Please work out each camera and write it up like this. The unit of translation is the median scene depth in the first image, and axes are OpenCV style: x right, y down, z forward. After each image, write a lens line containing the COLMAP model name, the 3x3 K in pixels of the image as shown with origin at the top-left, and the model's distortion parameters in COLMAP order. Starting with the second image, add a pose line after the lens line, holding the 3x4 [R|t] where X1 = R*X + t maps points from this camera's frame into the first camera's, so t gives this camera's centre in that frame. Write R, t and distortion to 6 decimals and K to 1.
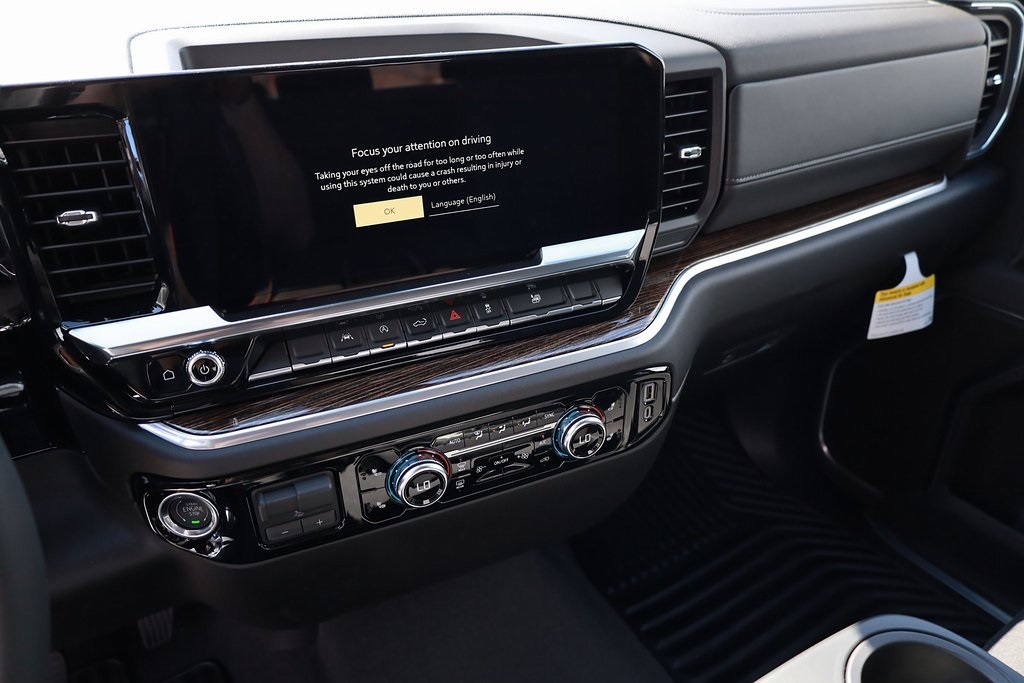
lens RADIAL K [[707.1, 0, 509.7], [0, 707.1, 332.7], [0, 0, 1]] dist [-0.003528, -0.001551]
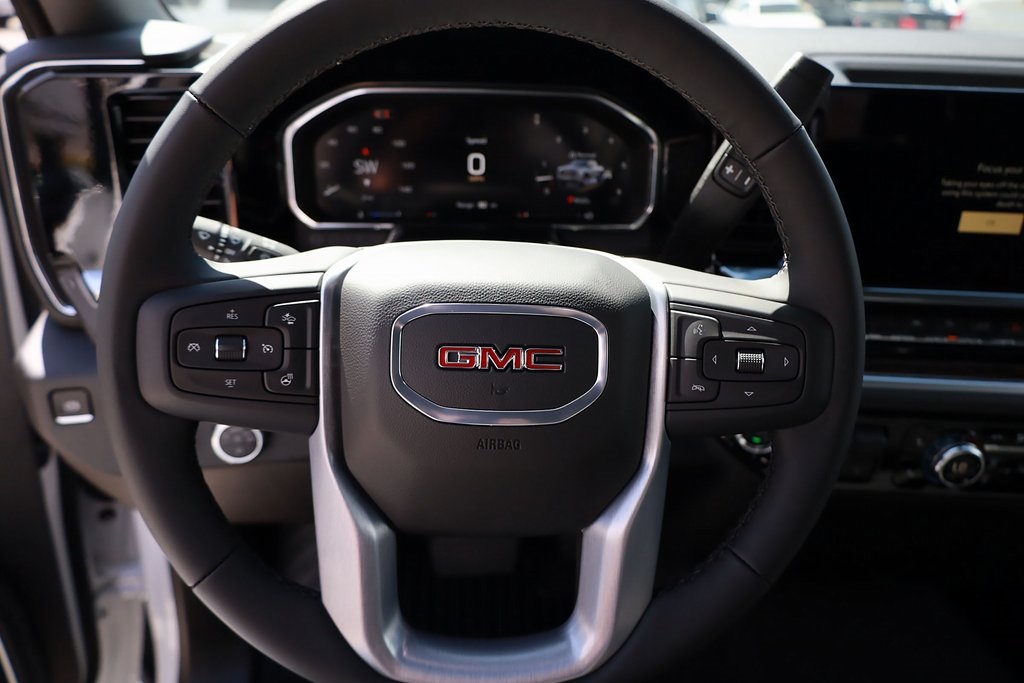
lens RADIAL K [[707.1, 0, 509.9], [0, 707.1, 361.9], [0, 0, 1]] dist [-0.003528, -0.001551]
pose [[0.891180, 0.238701, -0.385773, -0.349941], [-0.246700, 0.968644, 0.029452, 0.192896], [0.380707, 0.068923, 0.922123, -0.313108]]
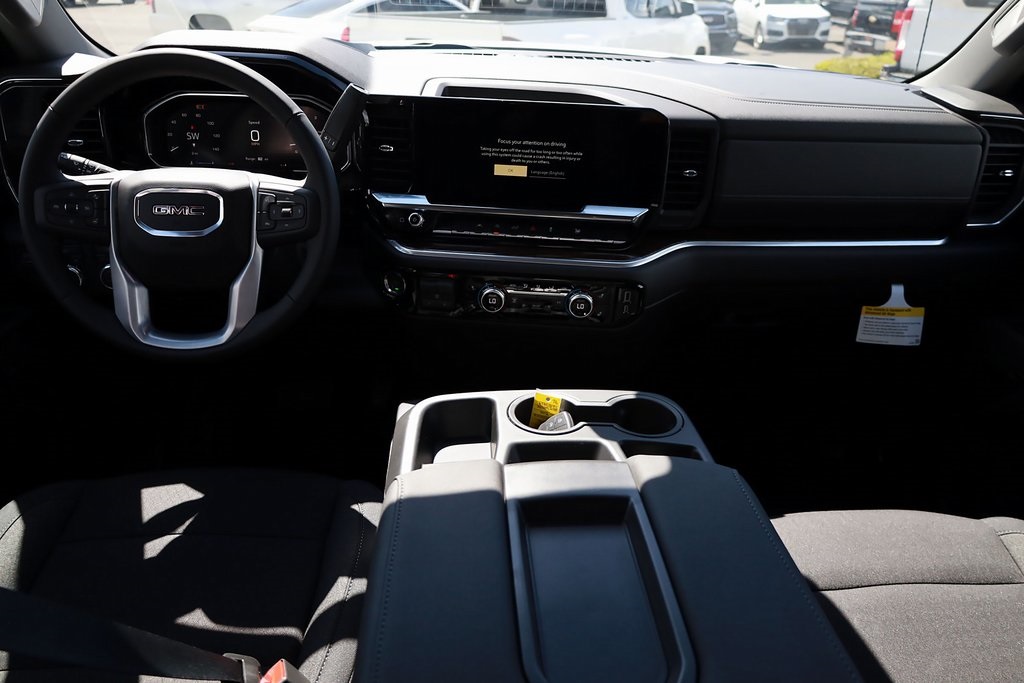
lens RADIAL K [[707.1, 0, 521.3], [0, 707.1, 342.9], [0, 0, 1]] dist [-0.003528, -0.001551]
pose [[0.885670, 0.251839, -0.390085, 0.781074], [-0.265391, 0.963938, 0.019763, 0.265505], [0.380995, 0.086021, 0.920567, -0.864425]]
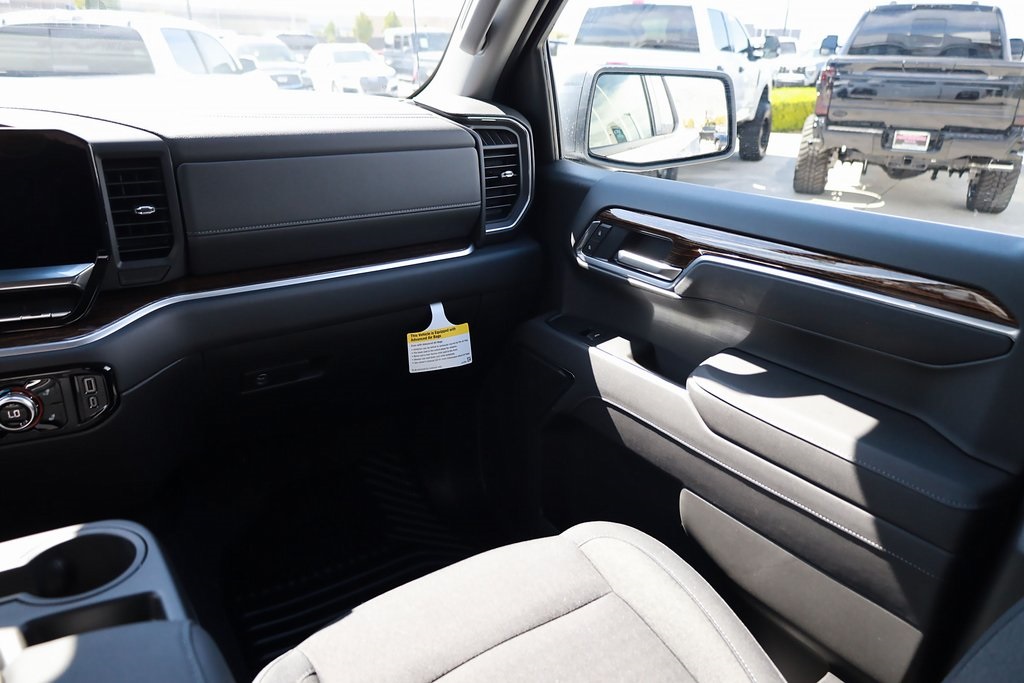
lens RADIAL K [[707.1, 0, 505.2], [0, 707.1, 334.5], [0, 0, 1]] dist [-0.003528, -0.001551]
pose [[0.998414, 0.023030, 0.051373, 1.015446], [-0.016148, 0.991308, -0.130565, 0.169460], [-0.053933, 0.129529, 0.990108, -0.406932]]
